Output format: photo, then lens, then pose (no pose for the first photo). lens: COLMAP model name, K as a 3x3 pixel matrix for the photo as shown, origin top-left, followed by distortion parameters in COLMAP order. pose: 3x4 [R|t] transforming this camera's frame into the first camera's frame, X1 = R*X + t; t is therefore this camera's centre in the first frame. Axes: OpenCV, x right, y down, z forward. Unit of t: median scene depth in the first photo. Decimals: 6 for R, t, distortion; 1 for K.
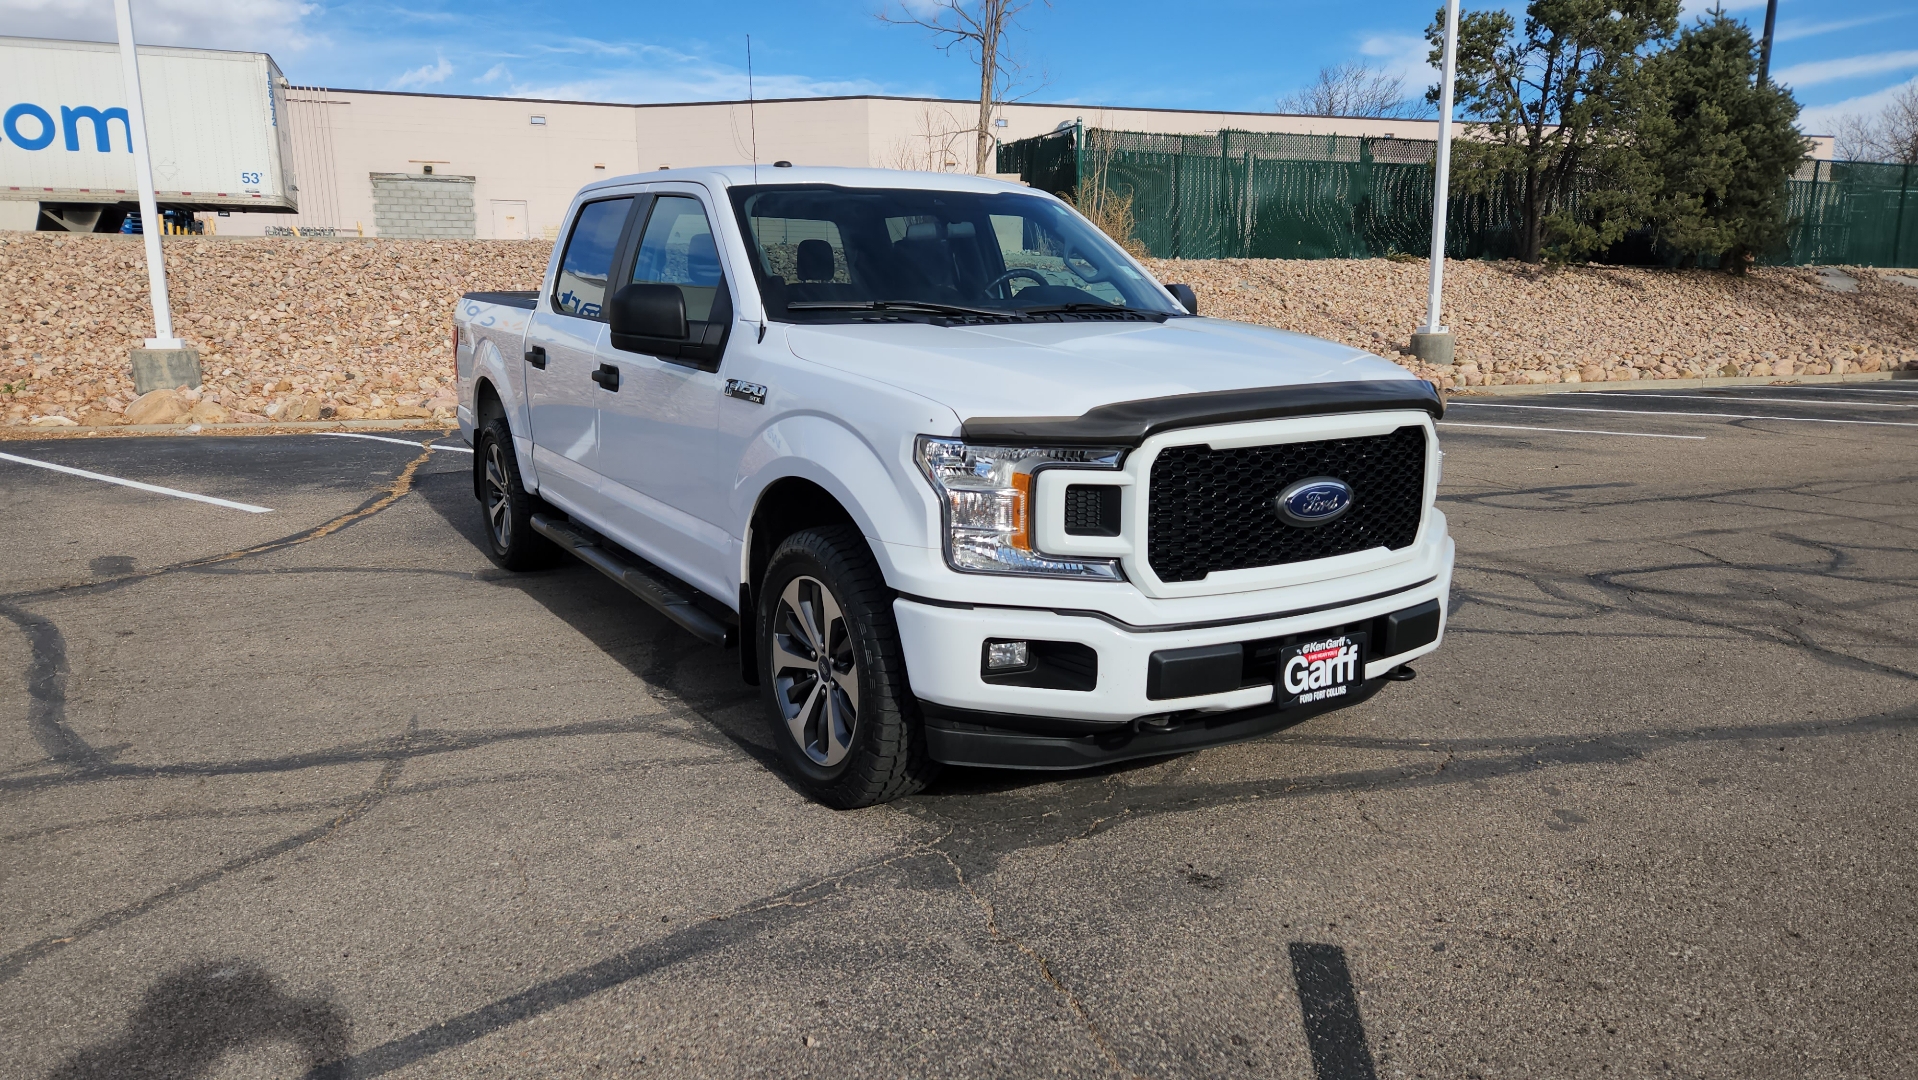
lens RADIAL K [[1271.5, 0, 931.0], [0, 1271.5, 582.0], [0, 0, 1]] dist [0.090015, -0.082021]
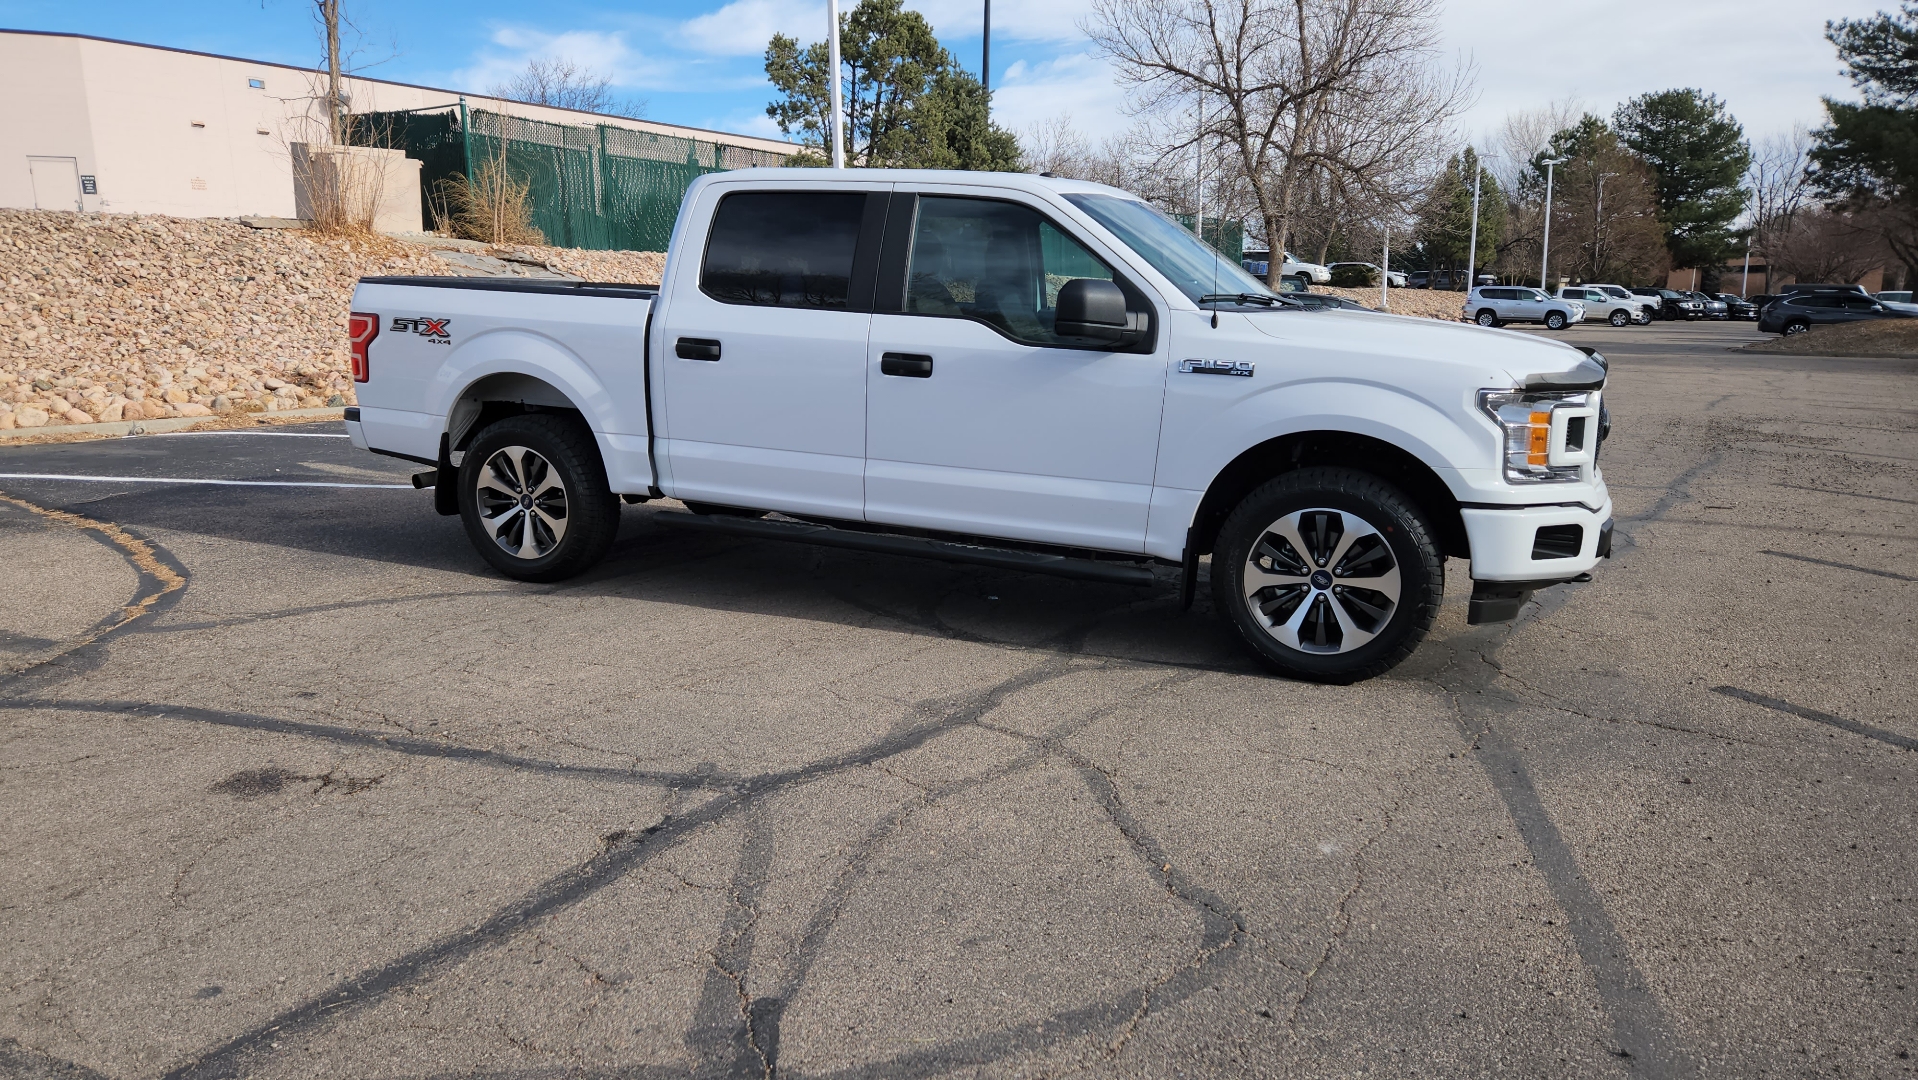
lens RADIAL K [[1270.4, 0, 932.6], [0, 1270.4, 565.3], [0, 0, 1]] dist [0.072545, -0.056245]
pose [[0.817526, -0.112778, 0.564741, -0.952298], [0.115316, 0.992834, 0.031336, -0.027053], [-0.564229, 0.039506, 0.824673, 0.131959]]
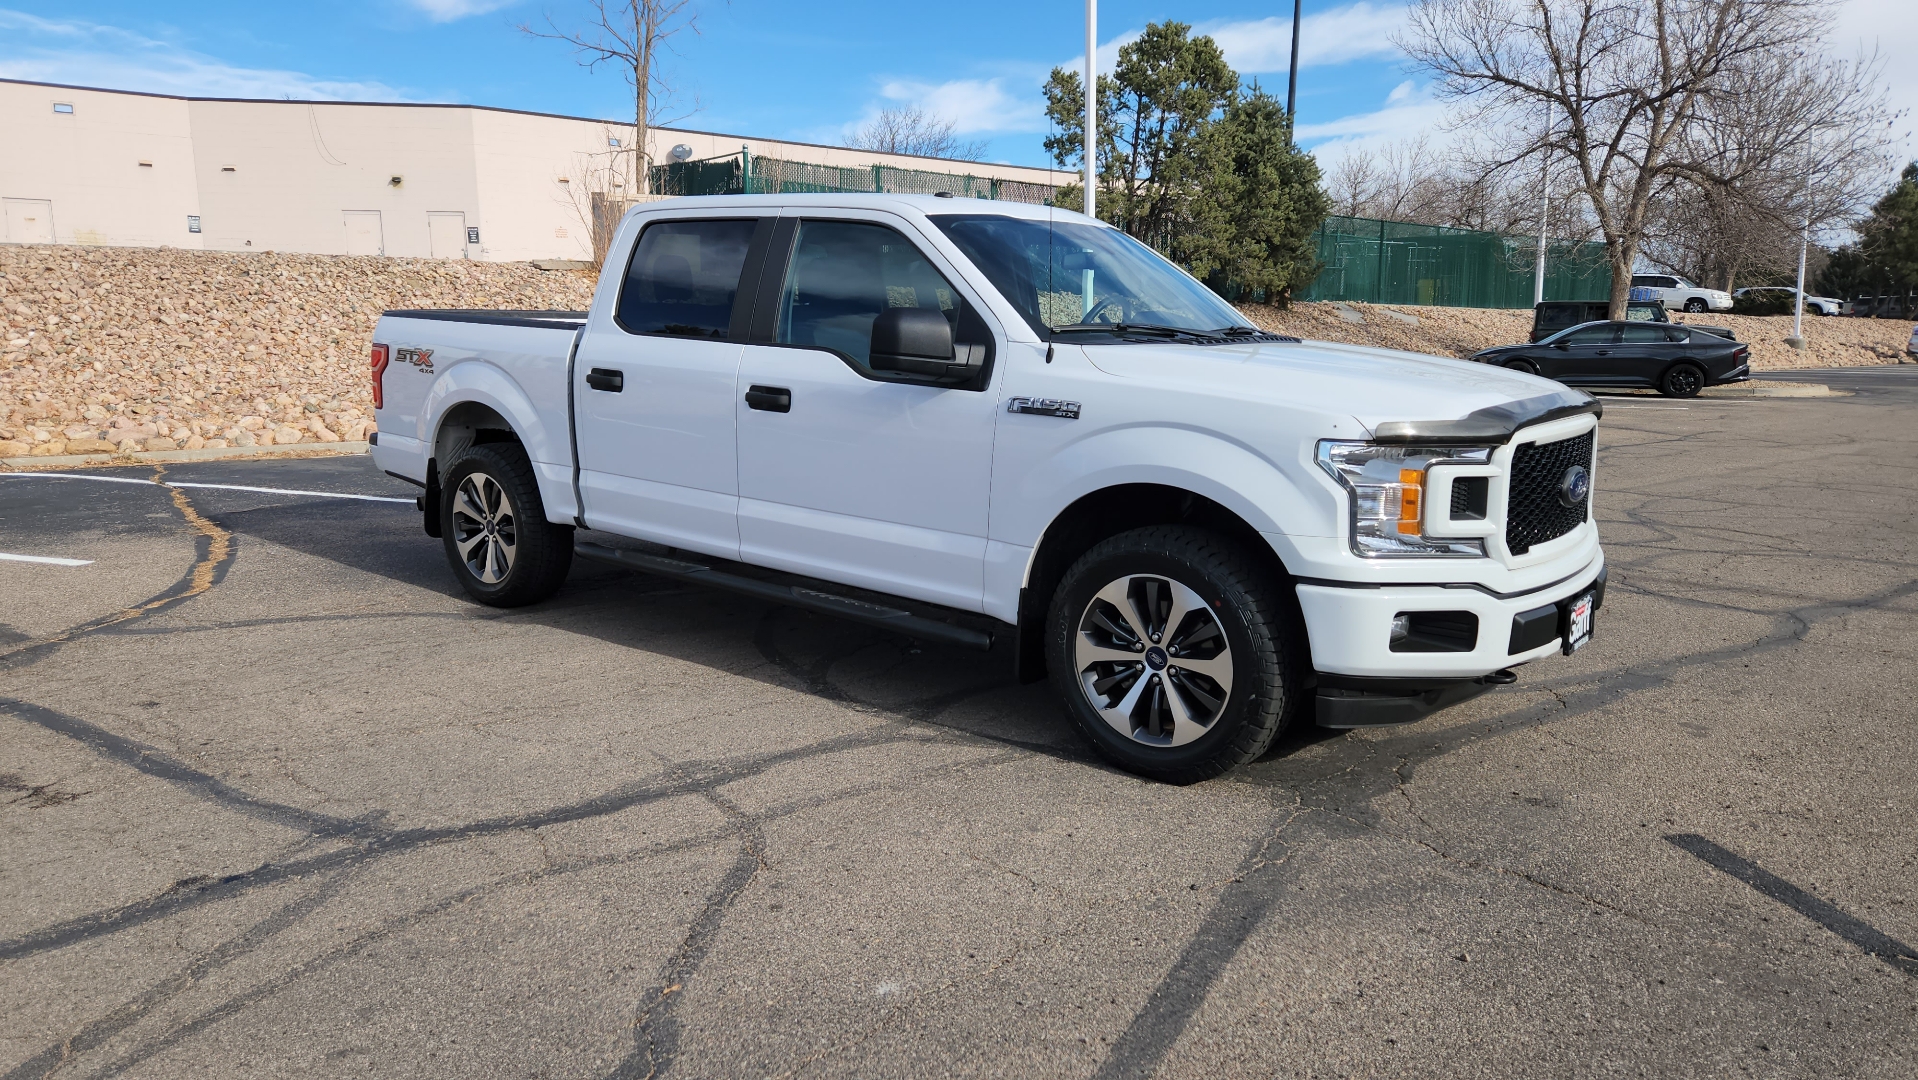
lens RADIAL K [[1270.4, 0, 932.6], [0, 1270.4, 565.3], [0, 0, 1]] dist [0.072545, -0.056245]
pose [[0.942258, -0.055710, 0.330221, -0.521880], [0.065190, 0.997716, -0.017695, -0.003871], [-0.328481, 0.038201, 0.943738, 0.025214]]
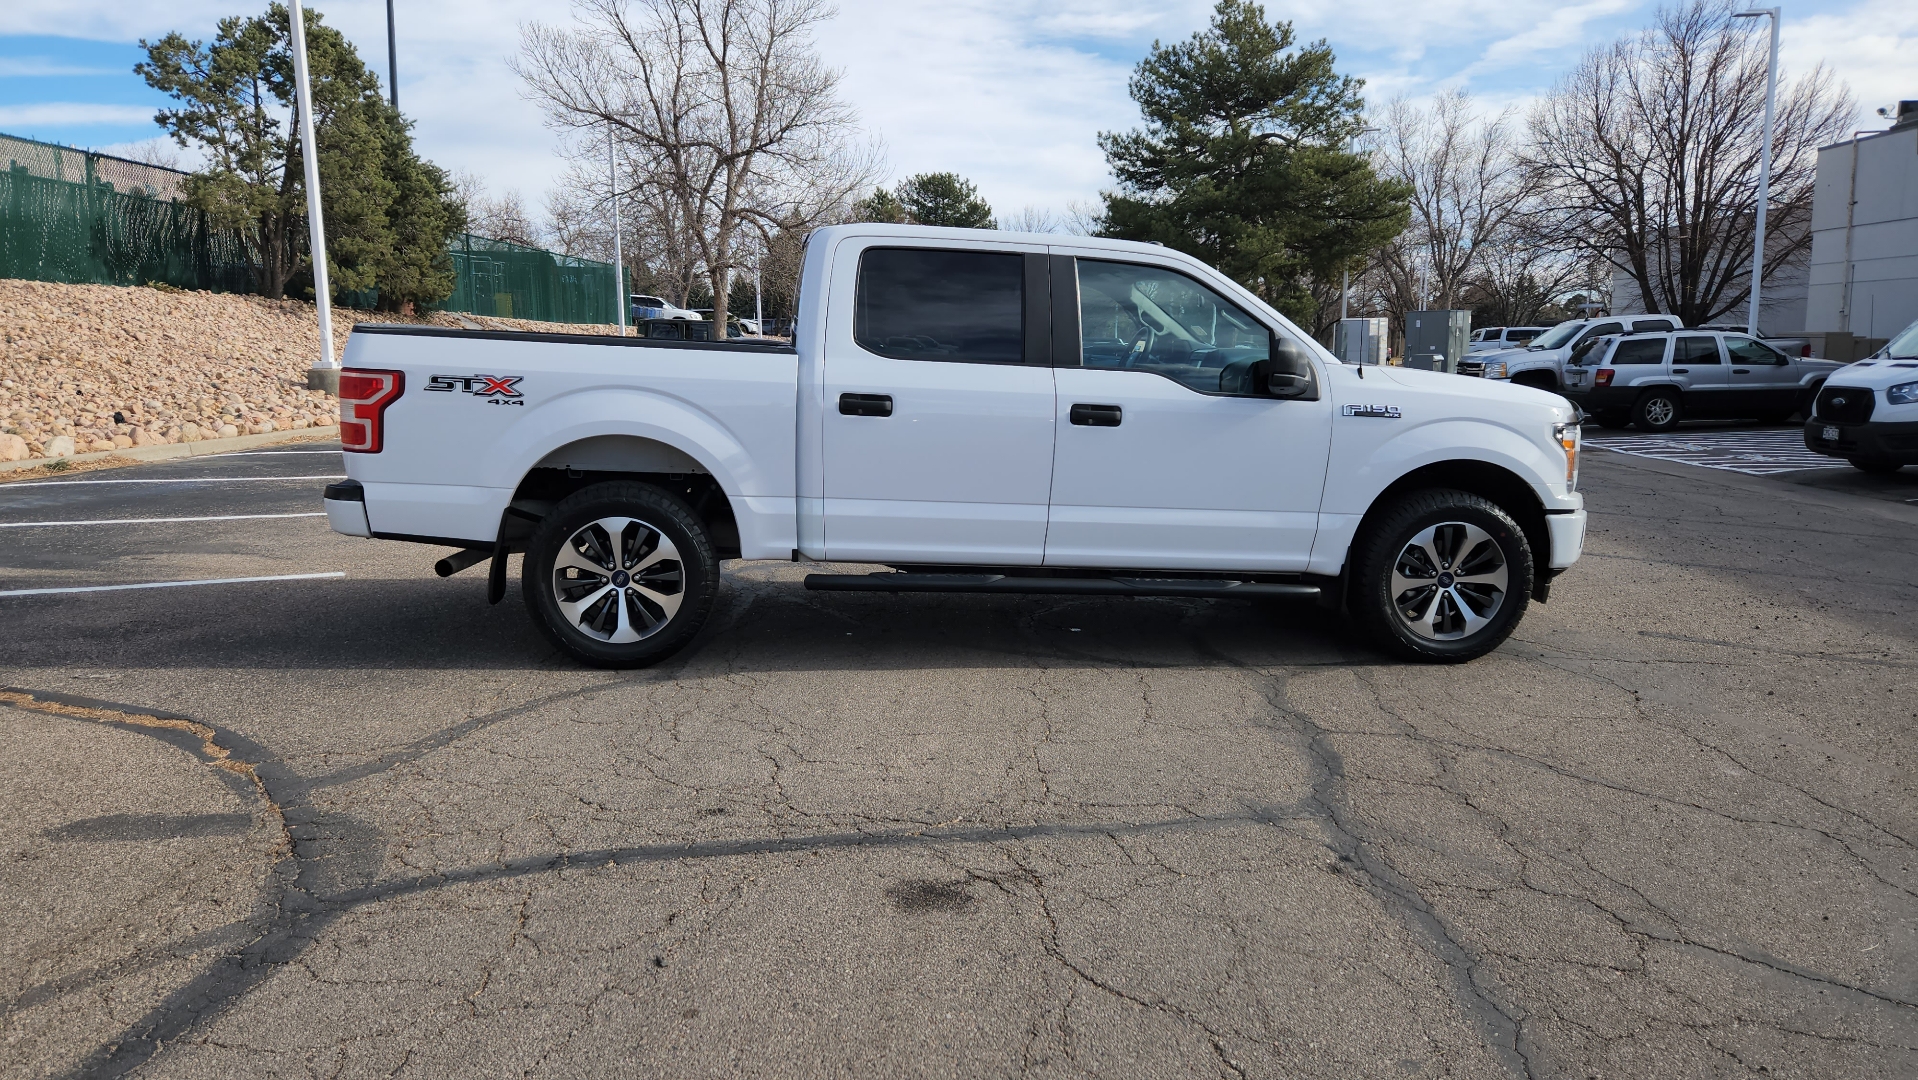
lens RADIAL K [[1270.8, 0, 933.9], [0, 1270.8, 531.0], [0, 0, 1]] dist [0.074268, -0.056766]
pose [[0.420333, -0.125295, 0.898677, -1.500143], [0.180761, 0.982131, 0.052384, -0.160424], [-0.889182, 0.140428, 0.435471, 0.725306]]
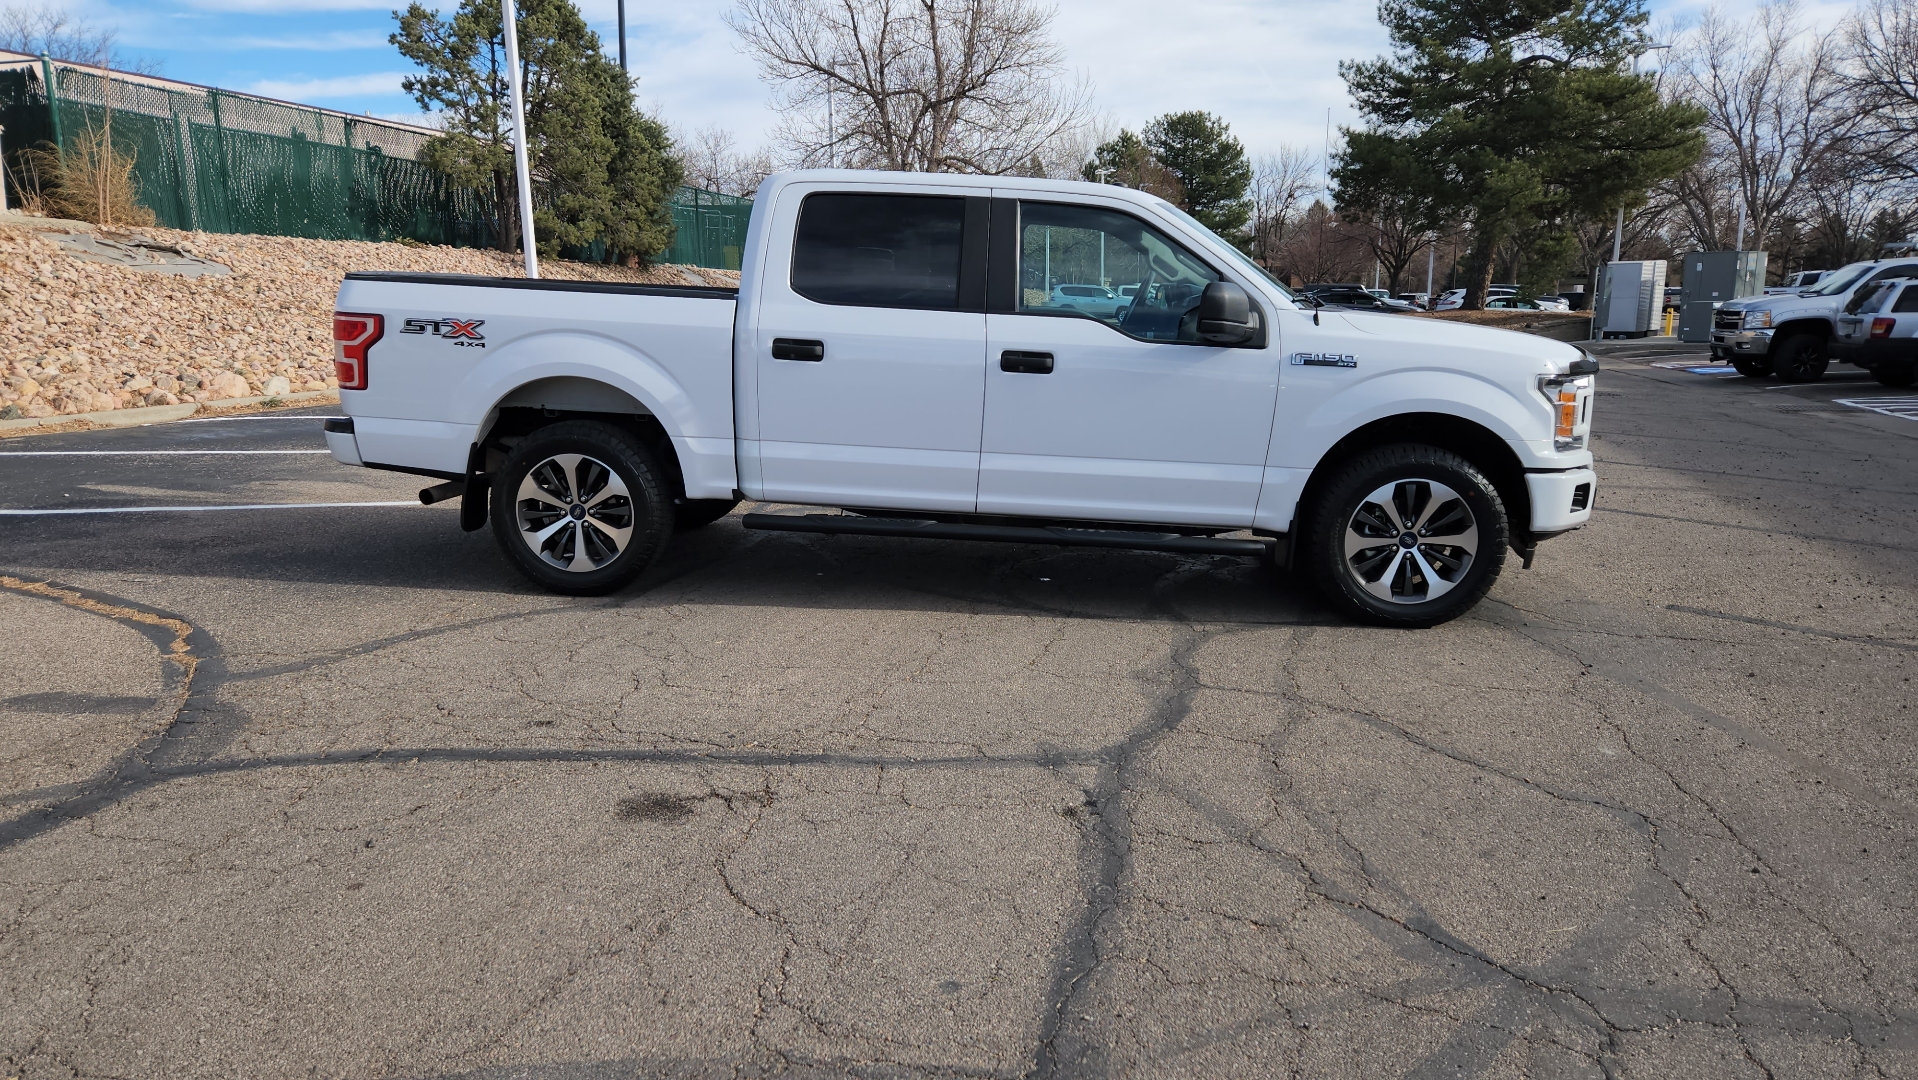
lens RADIAL K [[1270.4, 0, 932.6], [0, 1270.4, 565.3], [0, 0, 1]] dist [0.072545, -0.056245]
pose [[0.589253, -0.162683, 0.791401, -1.363068], [0.161725, 0.983444, 0.081744, -0.098796], [-0.791597, 0.079822, 0.605807, 0.445616]]
